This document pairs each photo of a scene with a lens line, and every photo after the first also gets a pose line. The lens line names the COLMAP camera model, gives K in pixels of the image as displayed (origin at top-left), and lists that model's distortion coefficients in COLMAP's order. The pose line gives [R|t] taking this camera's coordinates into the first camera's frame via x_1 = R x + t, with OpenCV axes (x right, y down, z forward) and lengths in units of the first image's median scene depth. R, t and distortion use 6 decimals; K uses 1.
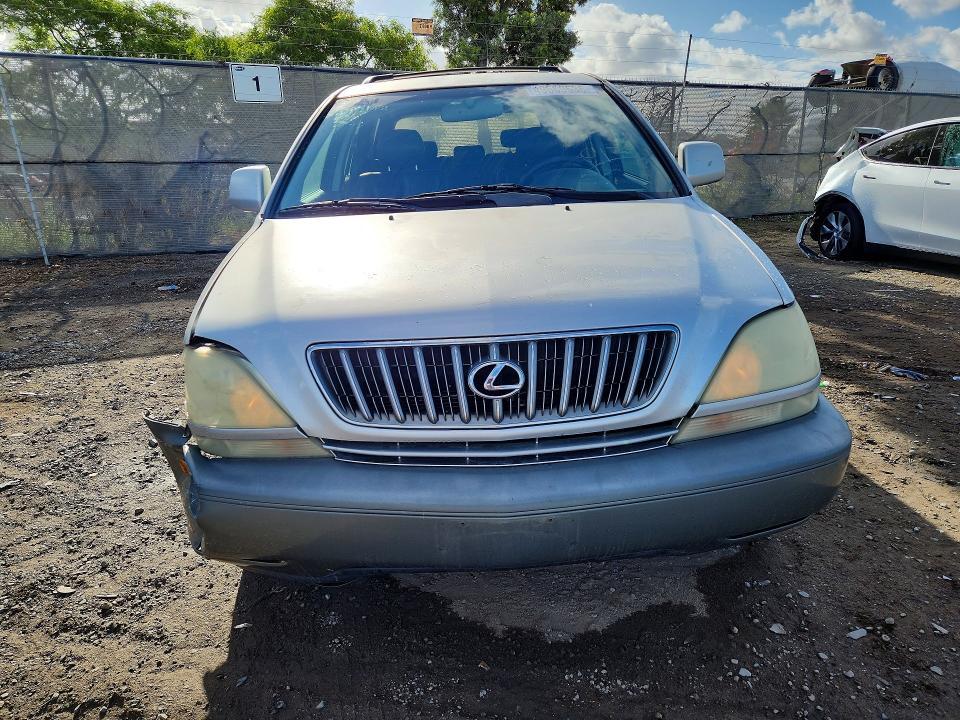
lens RADIAL K [[696.0, 0, 482.1], [0, 696.0, 358.3], [0, 0, 1]] dist [0.058271, -0.049066]
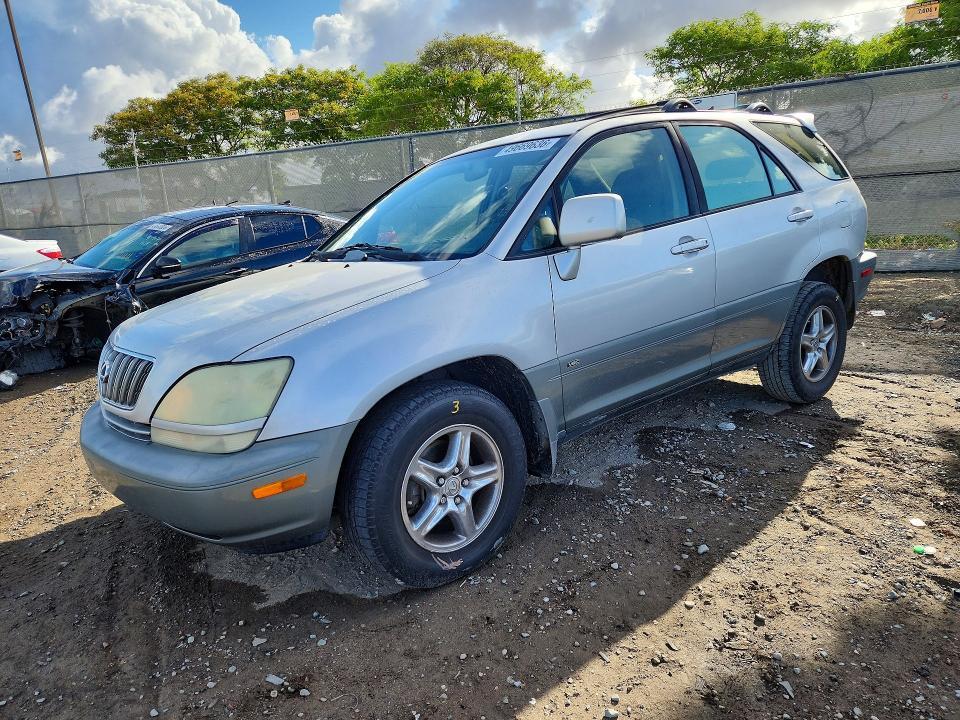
lens RADIAL K [[696.0, 0, 482.1], [0, 696.0, 358.3], [0, 0, 1]] dist [0.058271, -0.049066]
pose [[0.556645, 0.163774, -0.814447, 1.046515], [-0.169079, 0.982190, 0.081945, -0.161401], [0.813362, 0.092092, 0.574422, 0.415997]]
